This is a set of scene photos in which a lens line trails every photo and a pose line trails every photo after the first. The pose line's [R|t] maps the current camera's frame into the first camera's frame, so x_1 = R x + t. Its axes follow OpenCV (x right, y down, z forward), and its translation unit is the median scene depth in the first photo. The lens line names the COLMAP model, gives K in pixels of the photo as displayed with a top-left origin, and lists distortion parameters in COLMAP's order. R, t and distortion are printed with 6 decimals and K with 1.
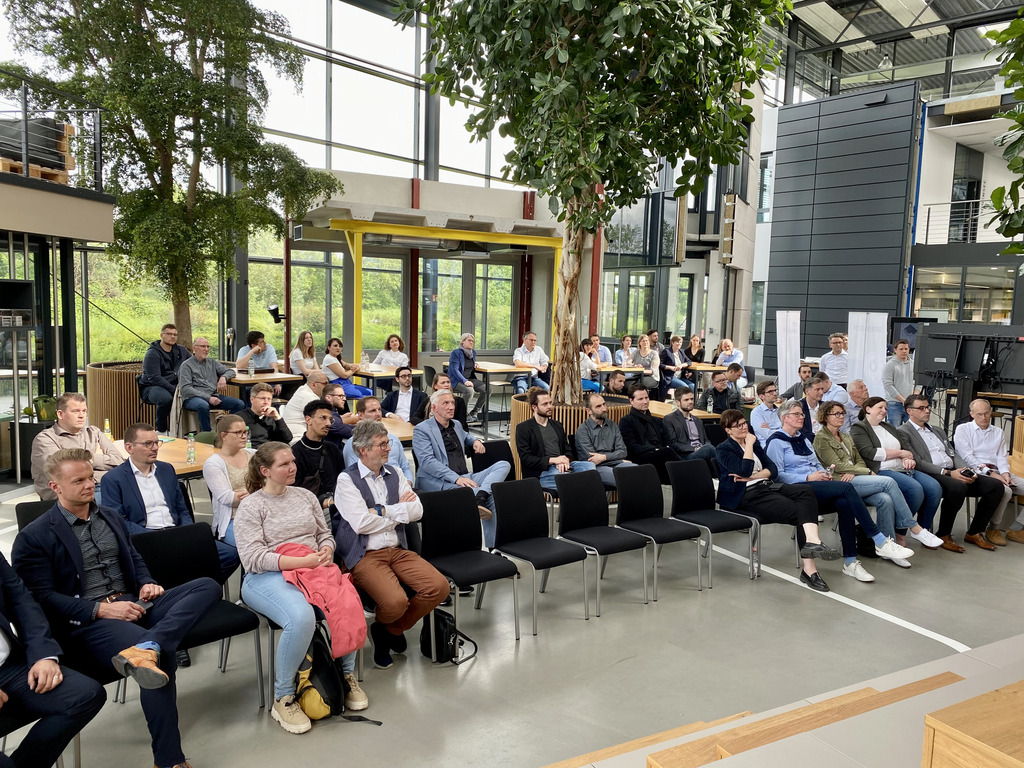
lens RADIAL K [[767.2, 0, 468.4], [0, 767.2, 384.7], [0, 0, 1]] dist [-0.042048, 0.060964]
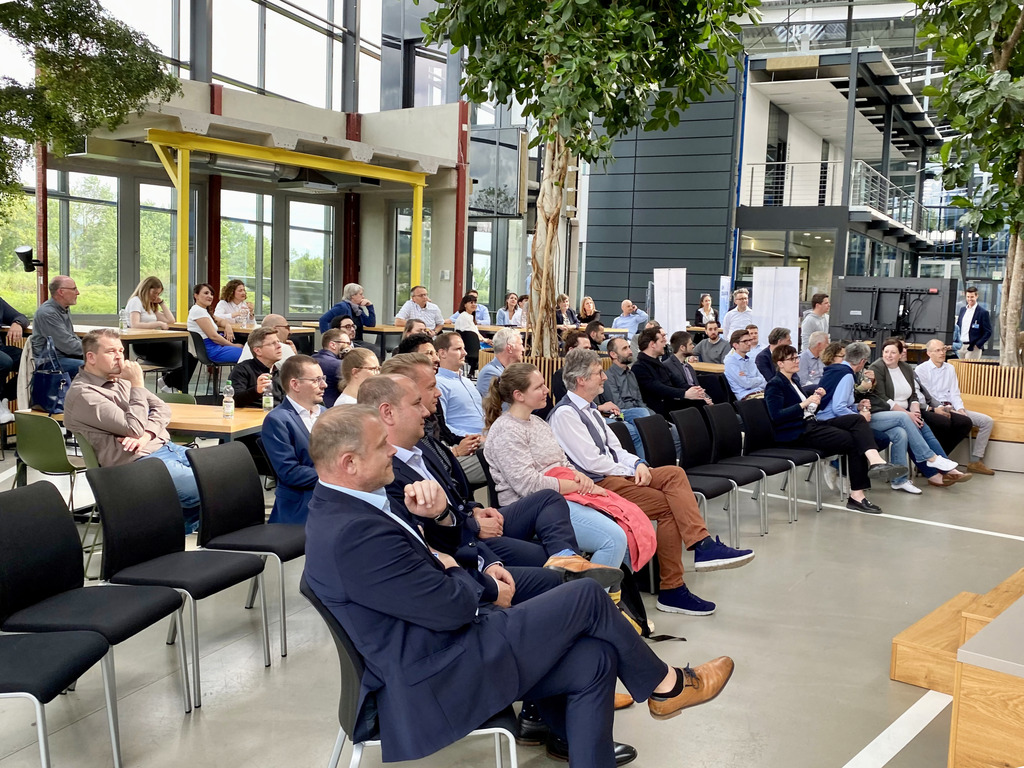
lens RADIAL K [[987.9, 0, 512.0], [0, 987.9, 384.0], [0, 0, 1]] dist [0.059359, -0.007155]
pose [[0.917466, -0.024387, 0.397066, -0.171031], [0.023632, 0.999698, 0.006795, 0.022060], [-0.397112, 0.003149, 0.917765, -0.016071]]
